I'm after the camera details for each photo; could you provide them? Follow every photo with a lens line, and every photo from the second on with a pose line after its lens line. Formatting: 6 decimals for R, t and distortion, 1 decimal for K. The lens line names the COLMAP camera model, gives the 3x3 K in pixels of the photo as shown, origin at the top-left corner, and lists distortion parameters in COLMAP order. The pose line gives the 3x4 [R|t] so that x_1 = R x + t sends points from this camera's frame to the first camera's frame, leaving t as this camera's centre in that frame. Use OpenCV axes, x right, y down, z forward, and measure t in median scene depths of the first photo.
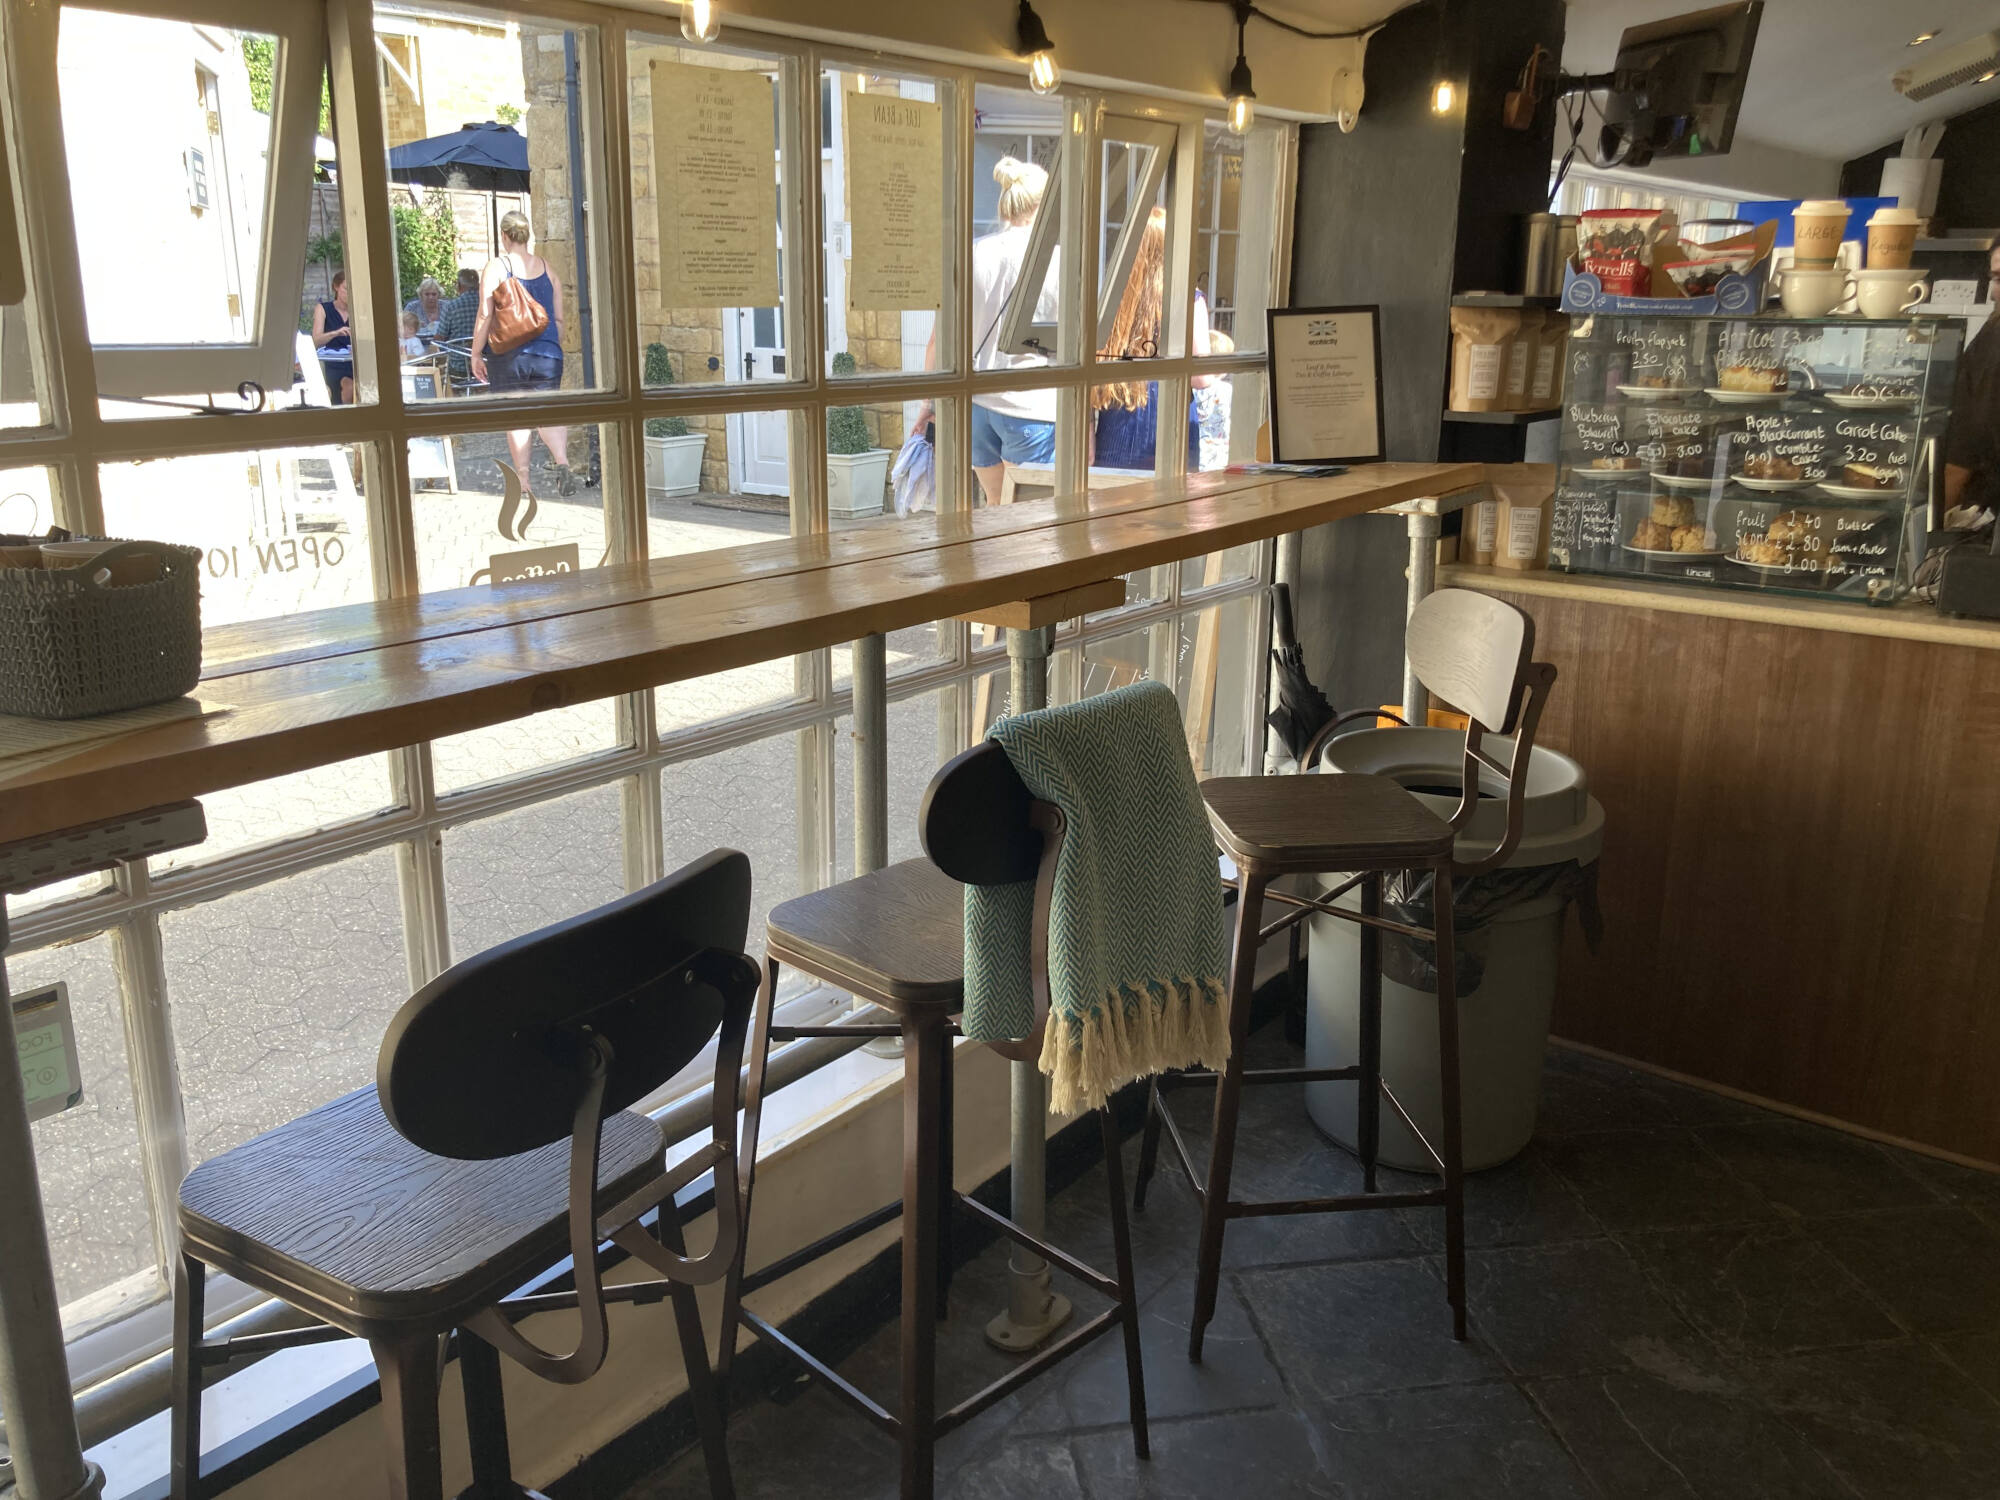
lens RADIAL K [[1627.0, 0, 995.9], [0, 1627.0, 745.9], [0, 0, 1]] dist [-0.014067, 0.000550]
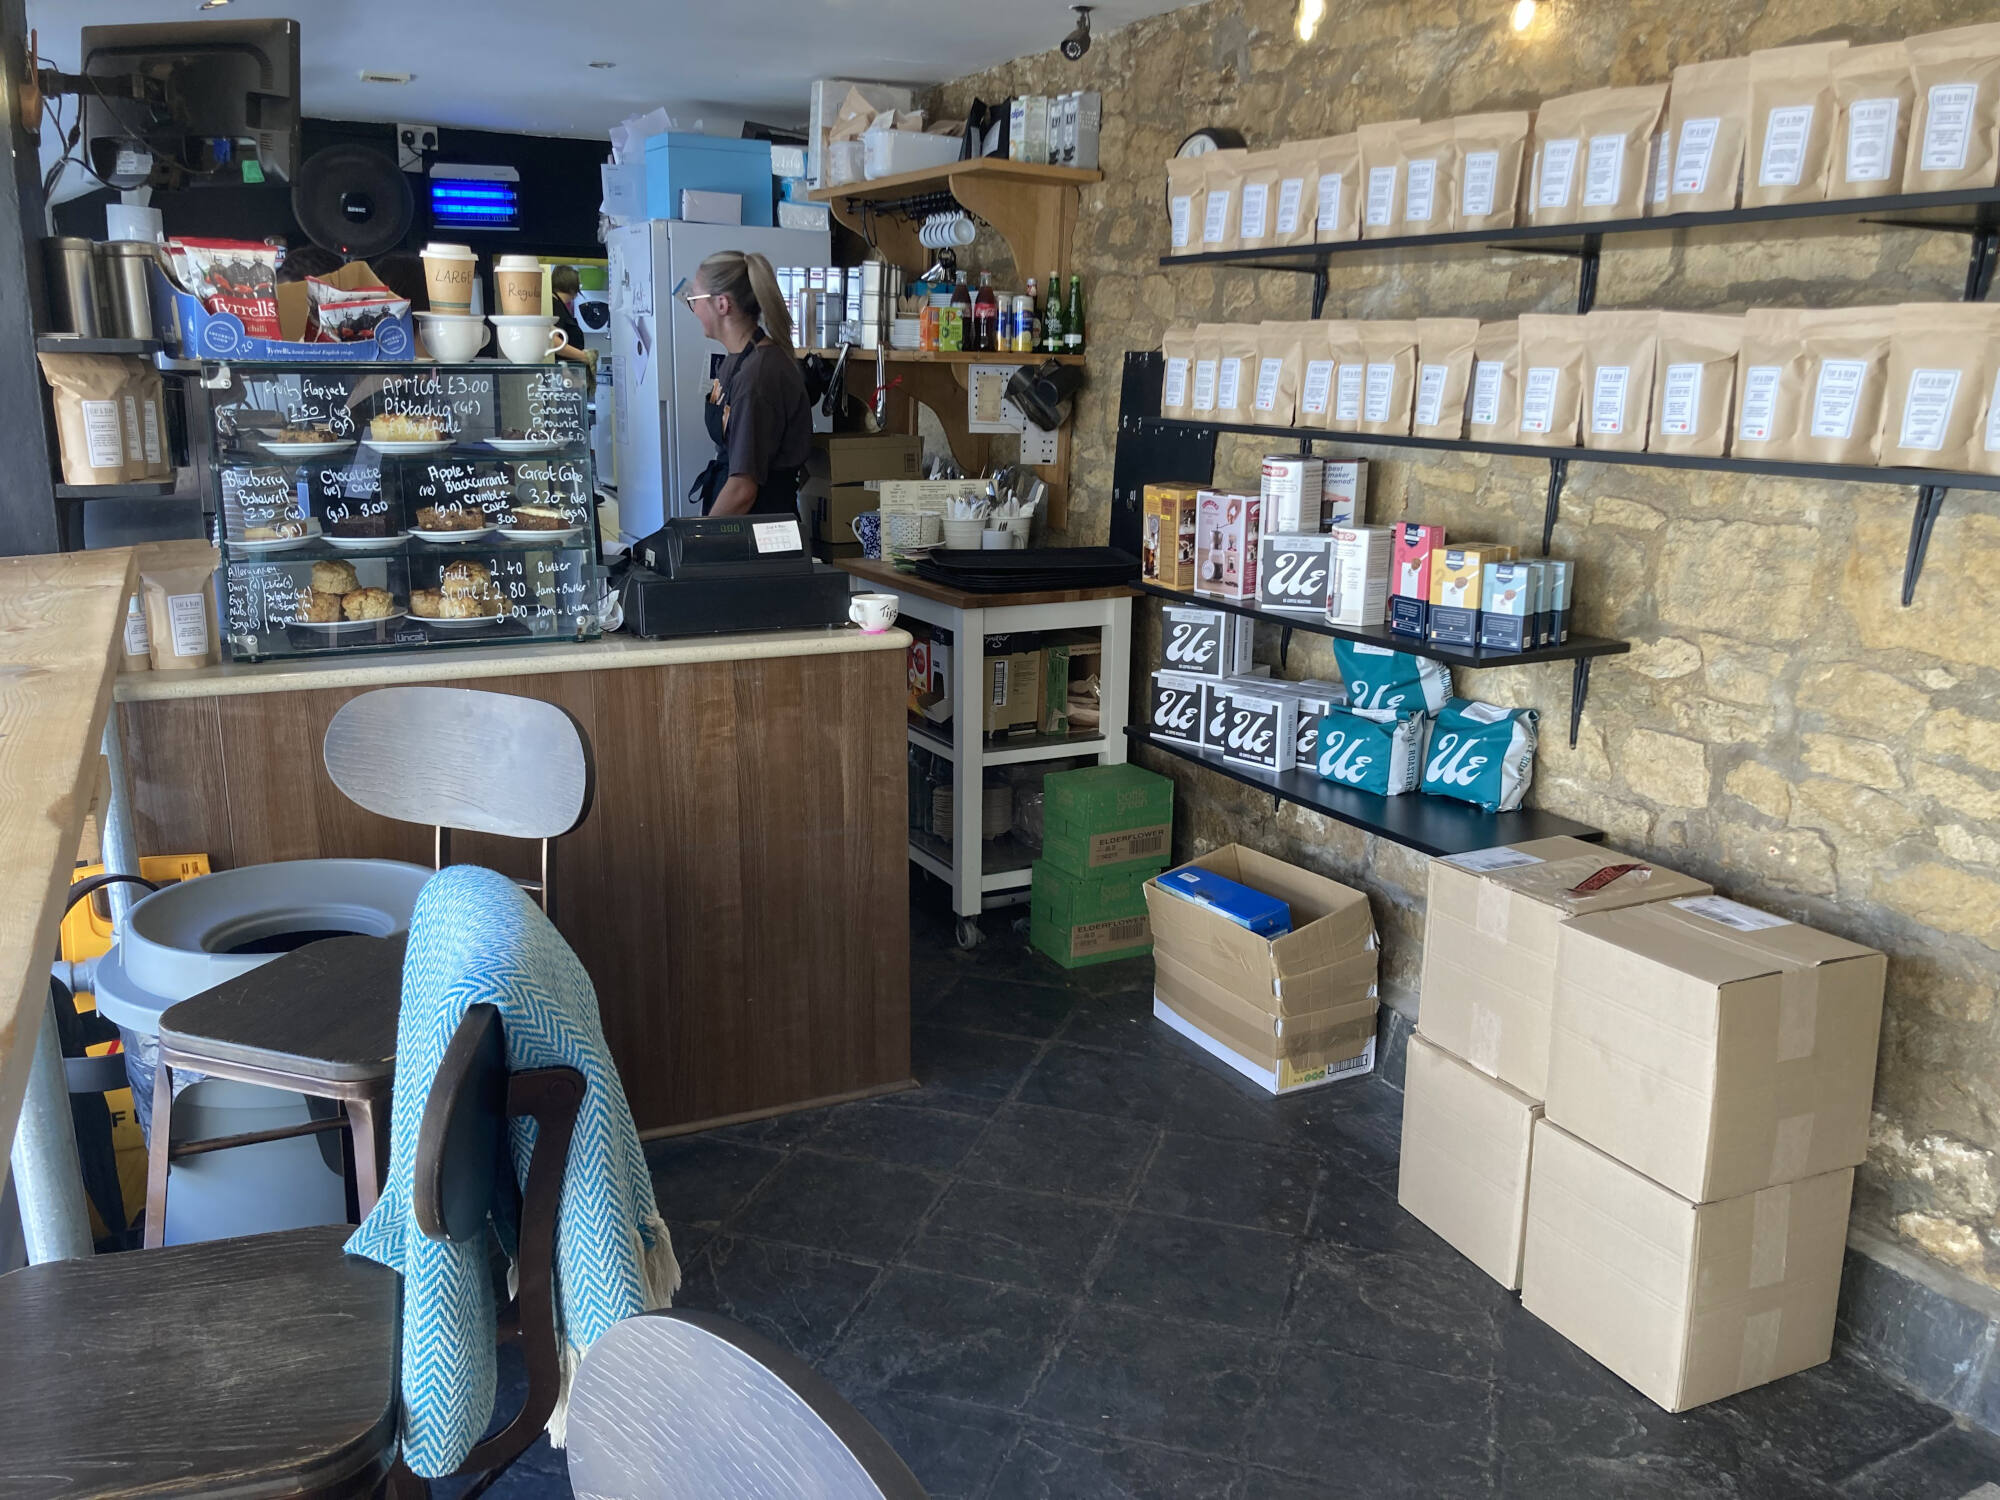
lens RADIAL K [[1627.0, 0, 997.5], [0, 1627.0, 755.9], [0, 0, 1]] dist [-0.014067, 0.000550]
pose [[0.438270, -0.210238, 0.873910, -0.249275], [0.234338, 0.965363, 0.114718, -0.070036], [-0.867759, 0.154513, 0.472356, 0.283740]]
